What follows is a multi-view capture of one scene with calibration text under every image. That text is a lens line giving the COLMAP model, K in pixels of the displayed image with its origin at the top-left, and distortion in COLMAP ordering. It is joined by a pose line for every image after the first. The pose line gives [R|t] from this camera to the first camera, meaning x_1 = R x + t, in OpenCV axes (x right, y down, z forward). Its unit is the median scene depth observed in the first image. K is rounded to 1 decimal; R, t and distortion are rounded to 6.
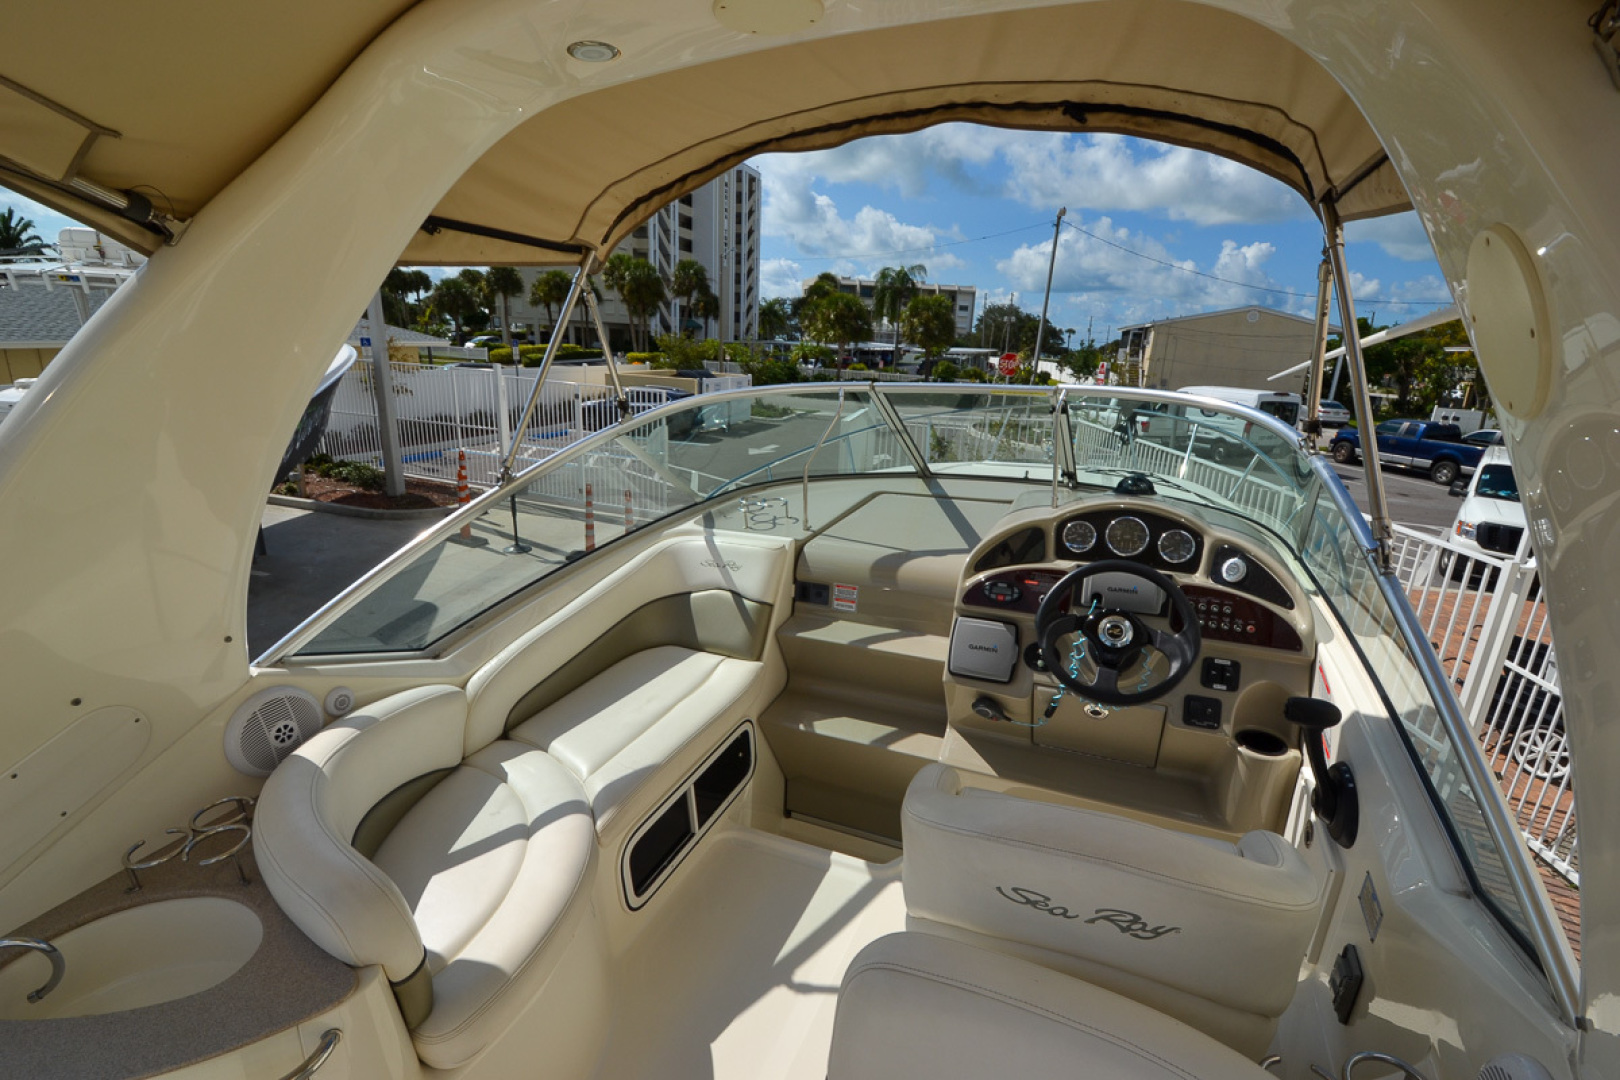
lens RADIAL K [[729.8, 0, 815.5], [0, 729.8, 556.6], [0, 0, 1]] dist [0.010876, -0.019854]
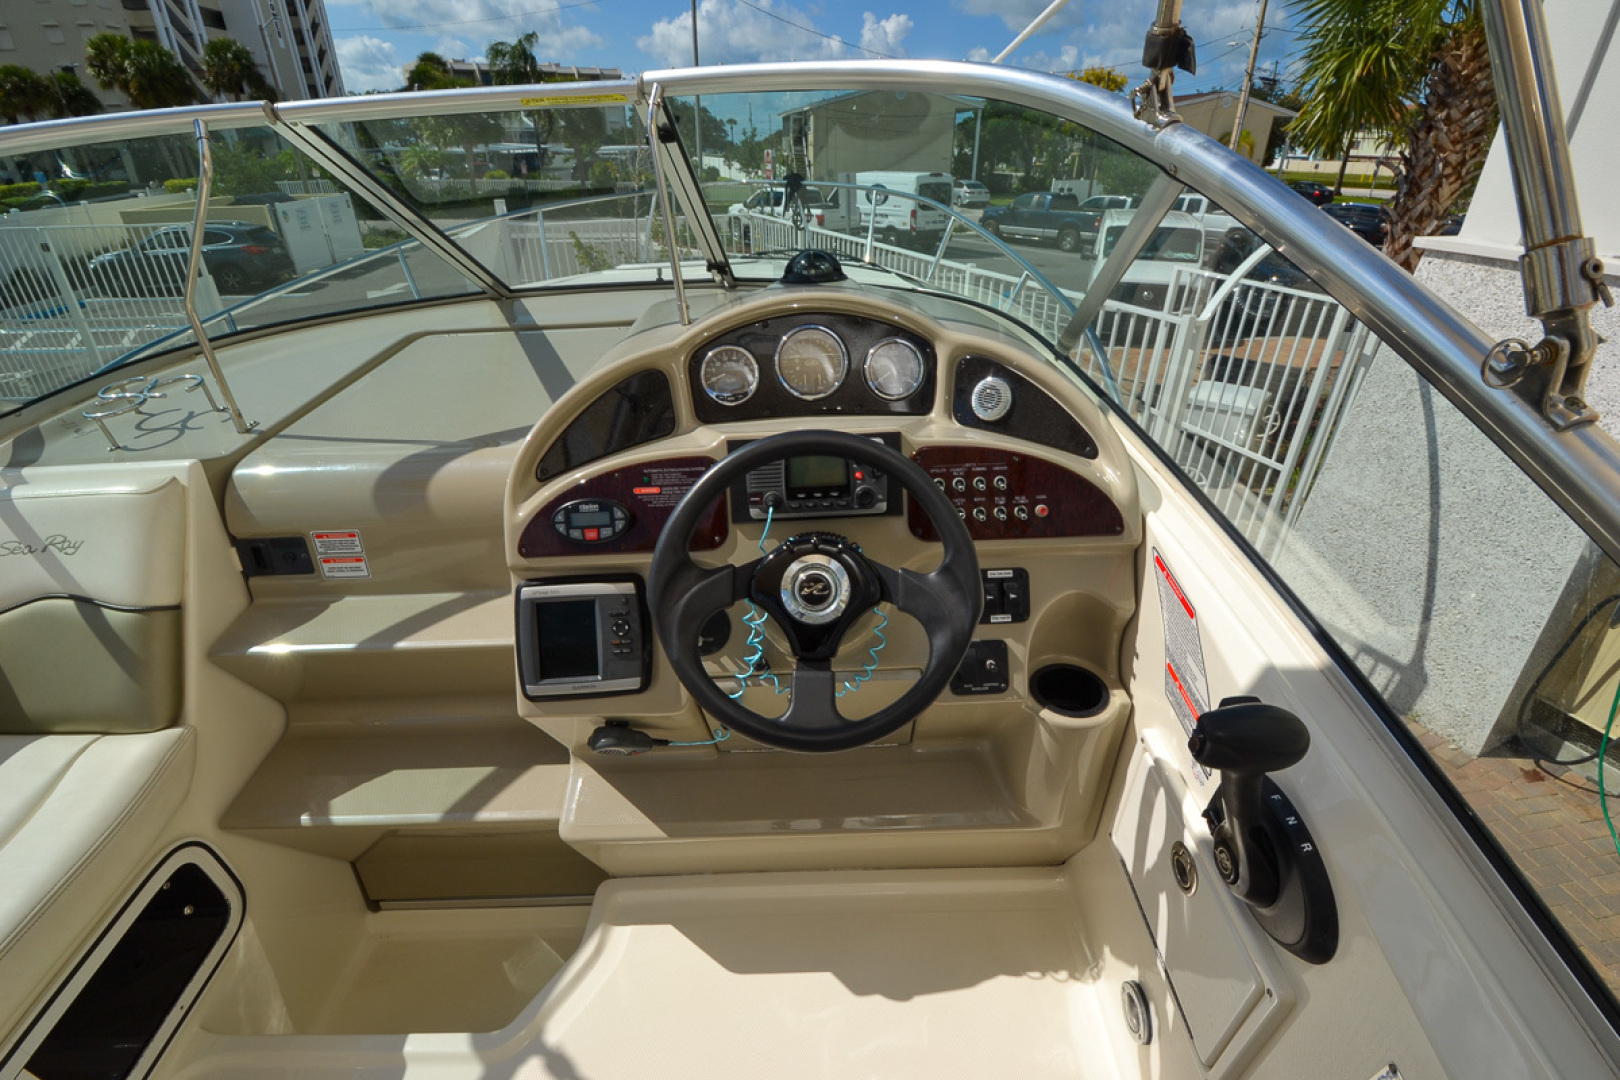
lens RADIAL K [[729.8, 0, 815.5], [0, 729.8, 556.6], [0, 0, 1]] dist [0.010876, -0.019854]
pose [[0.912544, -0.239260, 0.331690, 0.171571], [0.156170, 0.953418, 0.258081, -0.023869], [-0.377988, -0.183710, 0.907401, 0.382201]]
